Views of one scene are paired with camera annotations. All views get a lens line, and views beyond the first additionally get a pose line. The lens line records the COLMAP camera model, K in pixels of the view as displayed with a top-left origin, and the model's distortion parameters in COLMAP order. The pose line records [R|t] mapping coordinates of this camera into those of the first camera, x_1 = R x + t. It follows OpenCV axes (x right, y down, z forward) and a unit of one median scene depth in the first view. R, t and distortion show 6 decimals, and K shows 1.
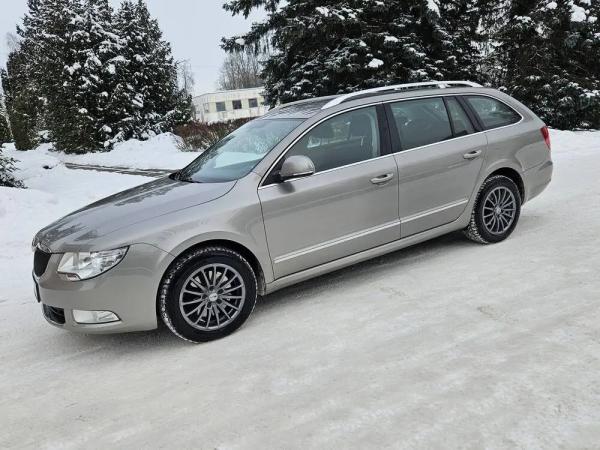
lens RADIAL K [[504.2, 0, 300.0], [0, 504.2, 225.0], [0, 0, 1]] dist [0.071070, -0.062249]
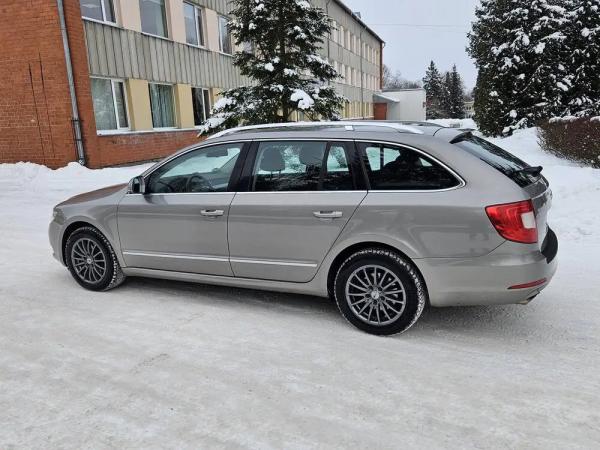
lens RADIAL K [[541.3, 0, 300.0], [0, 541.3, 225.0], [0, 0, 1]] dist [0.099542, -0.089778]
pose [[0.510906, 0.253358, -0.821453, 0.307934], [-0.212486, 0.963149, 0.164904, -0.075630], [0.832961, 0.090297, 0.545914, 0.139396]]
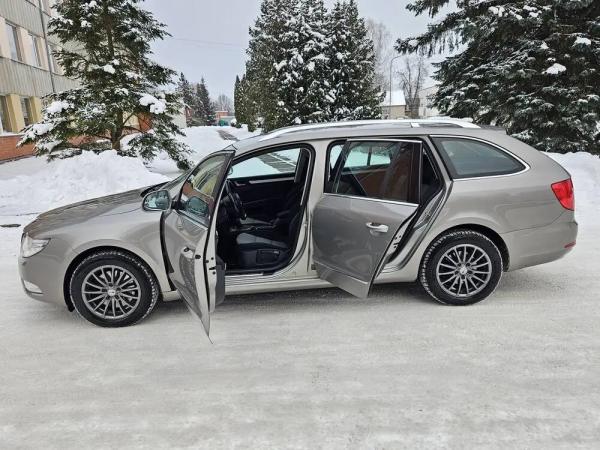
lens RADIAL K [[482.2, 0, 301.2], [0, 482.2, 239.3], [0, 0, 1]] dist [0.085127, -0.088312]
pose [[0.876490, 0.186406, -0.443867, 0.158615], [-0.158356, 0.982322, 0.099834, -0.037656], [0.454630, -0.017214, 0.890514, 0.036004]]
